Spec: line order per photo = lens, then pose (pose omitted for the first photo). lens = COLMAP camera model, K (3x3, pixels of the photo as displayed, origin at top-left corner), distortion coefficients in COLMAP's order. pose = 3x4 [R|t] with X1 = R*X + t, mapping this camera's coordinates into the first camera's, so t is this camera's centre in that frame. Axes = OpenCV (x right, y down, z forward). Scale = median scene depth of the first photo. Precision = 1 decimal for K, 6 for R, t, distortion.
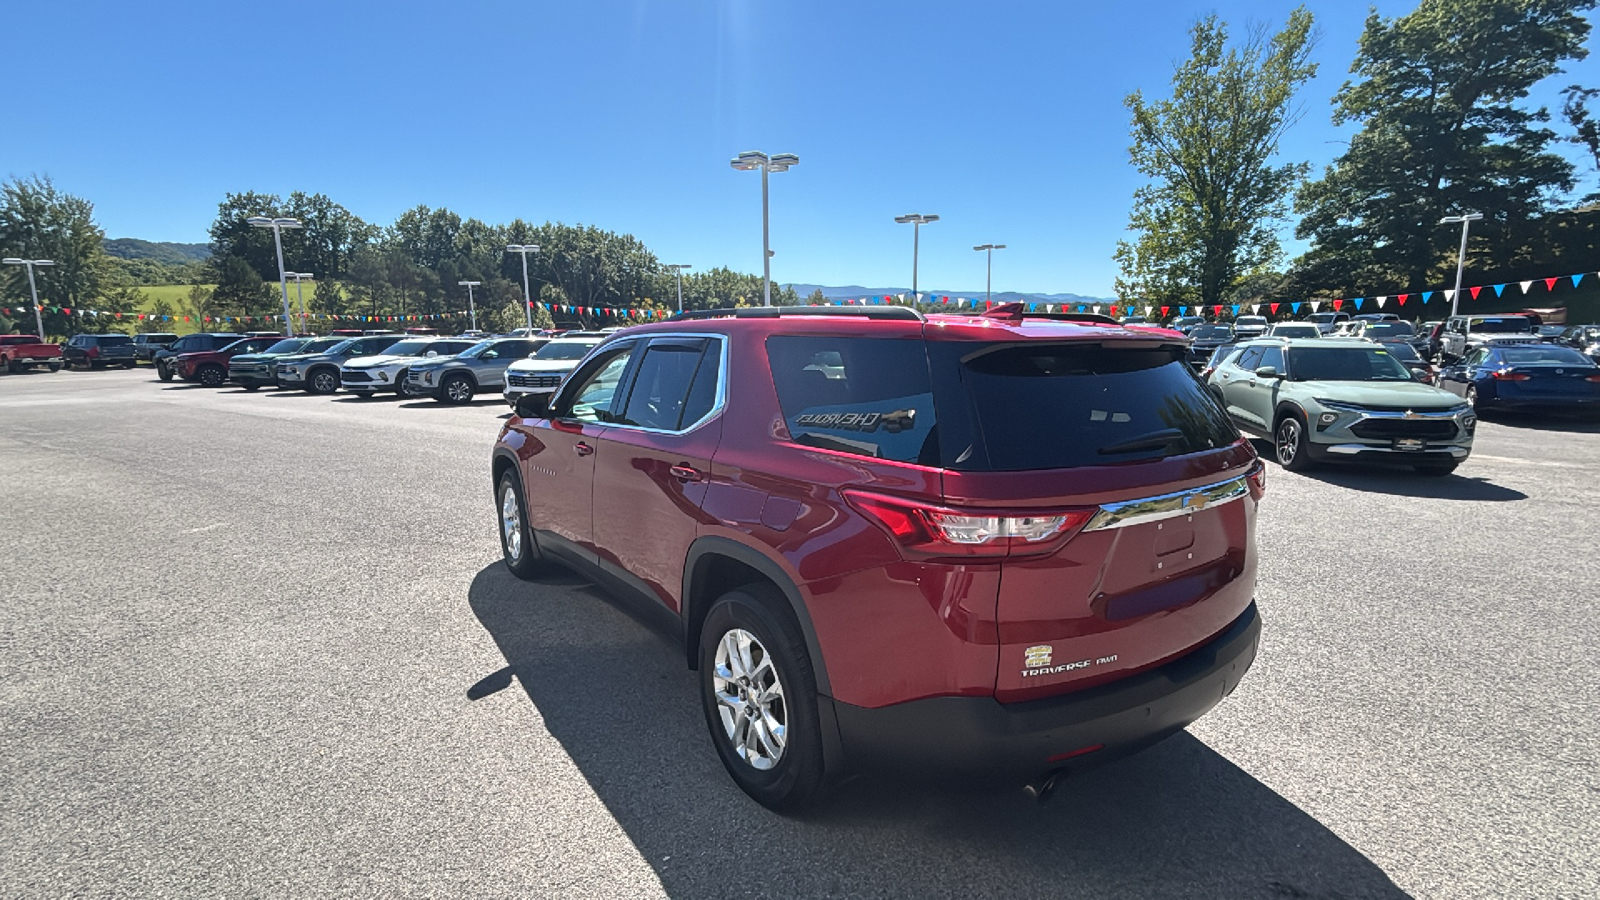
lens RADIAL K [[783.0, 0, 794.3], [0, 783.0, 456.9], [0, 0, 1]] dist [-0.003033, 0.015555]
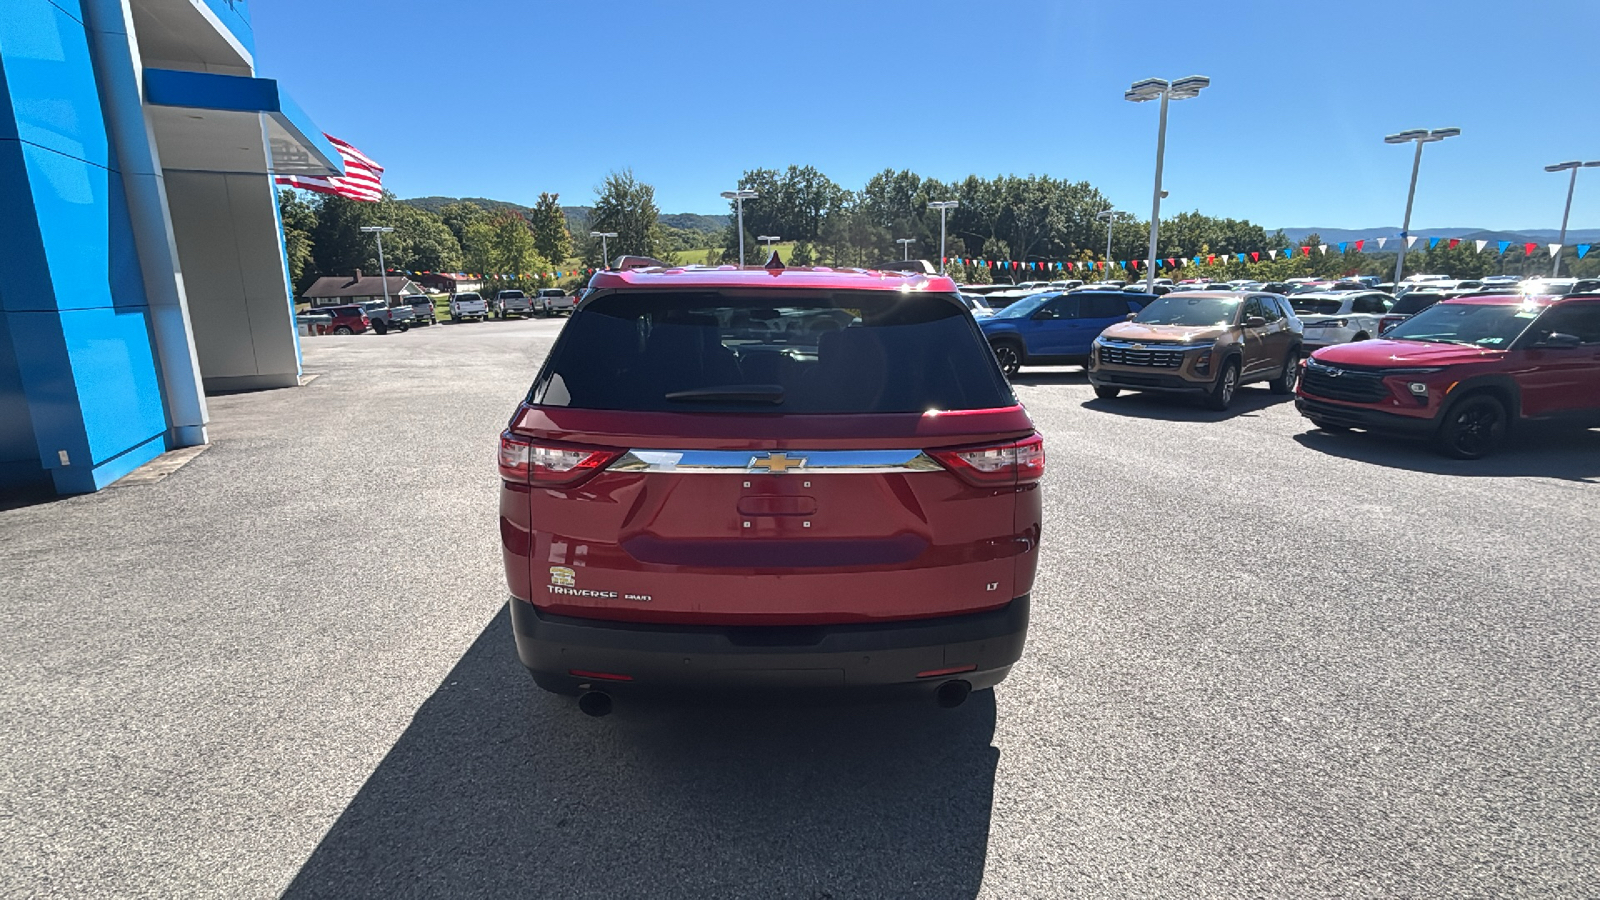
lens RADIAL K [[772.7, 0, 792.5], [0, 772.7, 451.9], [0, 0, 1]] dist [0.081940, -0.051709]
pose [[0.844972, 0.115371, -0.522219, 0.047581], [-0.089334, 0.993184, 0.074871, -0.000705], [0.527297, -0.016612, 0.849518, 0.008972]]
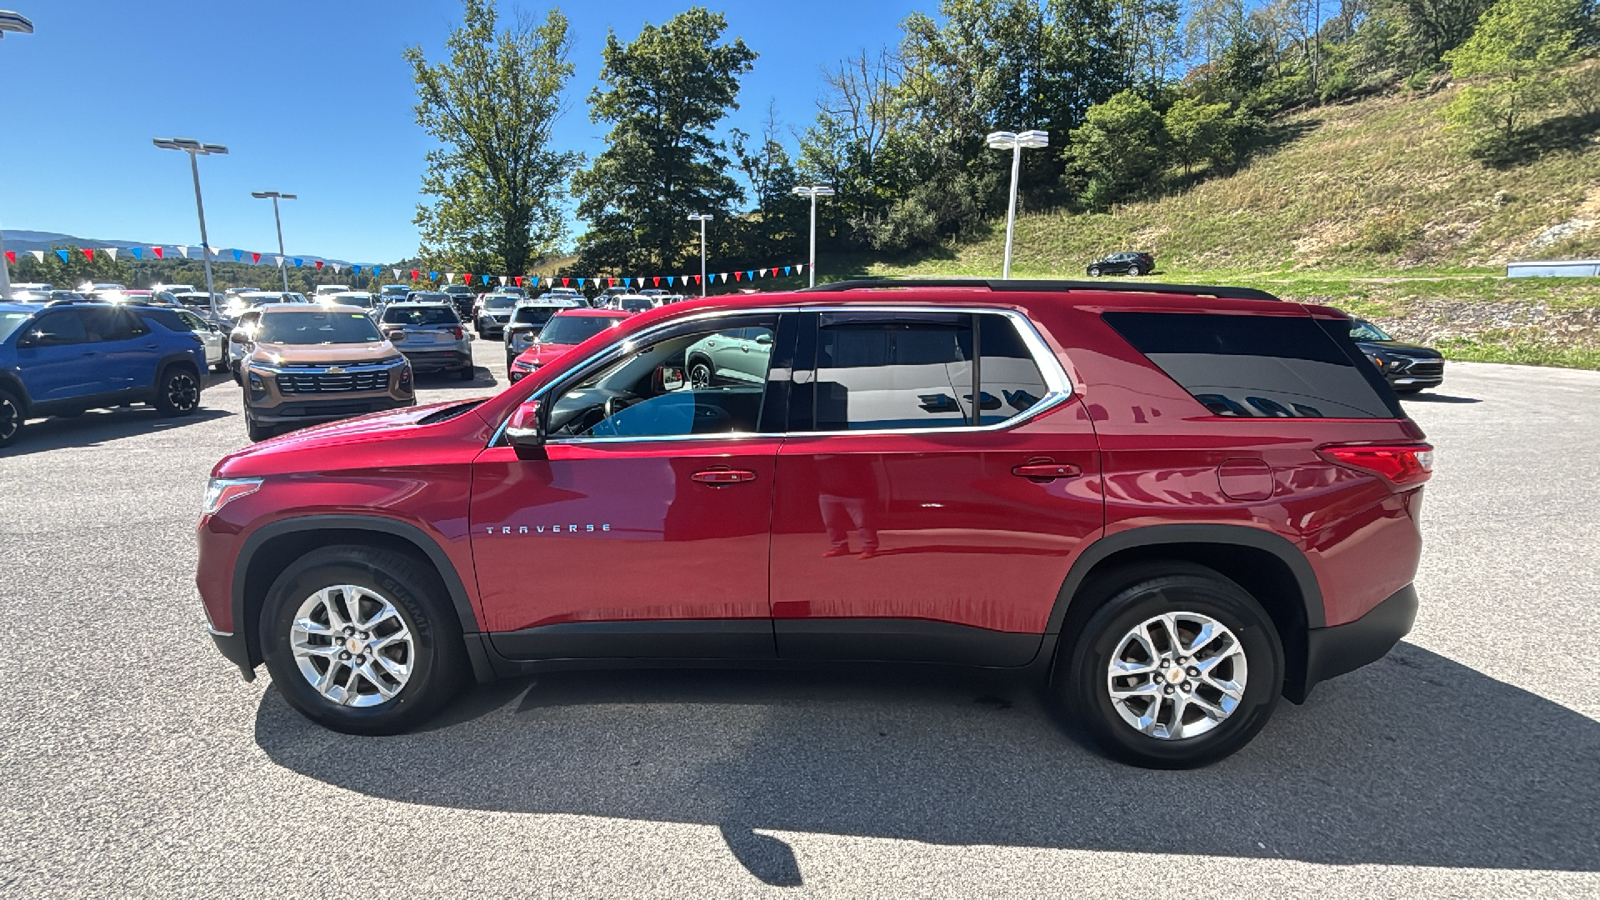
lens RADIAL K [[783.0, 0, 794.3], [0, 783.0, 456.9], [0, 0, 1]] dist [-0.003033, 0.015555]
pose [[0.645542, -0.135260, 0.751652, -0.050515], [0.105728, 0.990543, 0.087447, -0.005534], [-0.756371, 0.023020, 0.653738, 0.034692]]
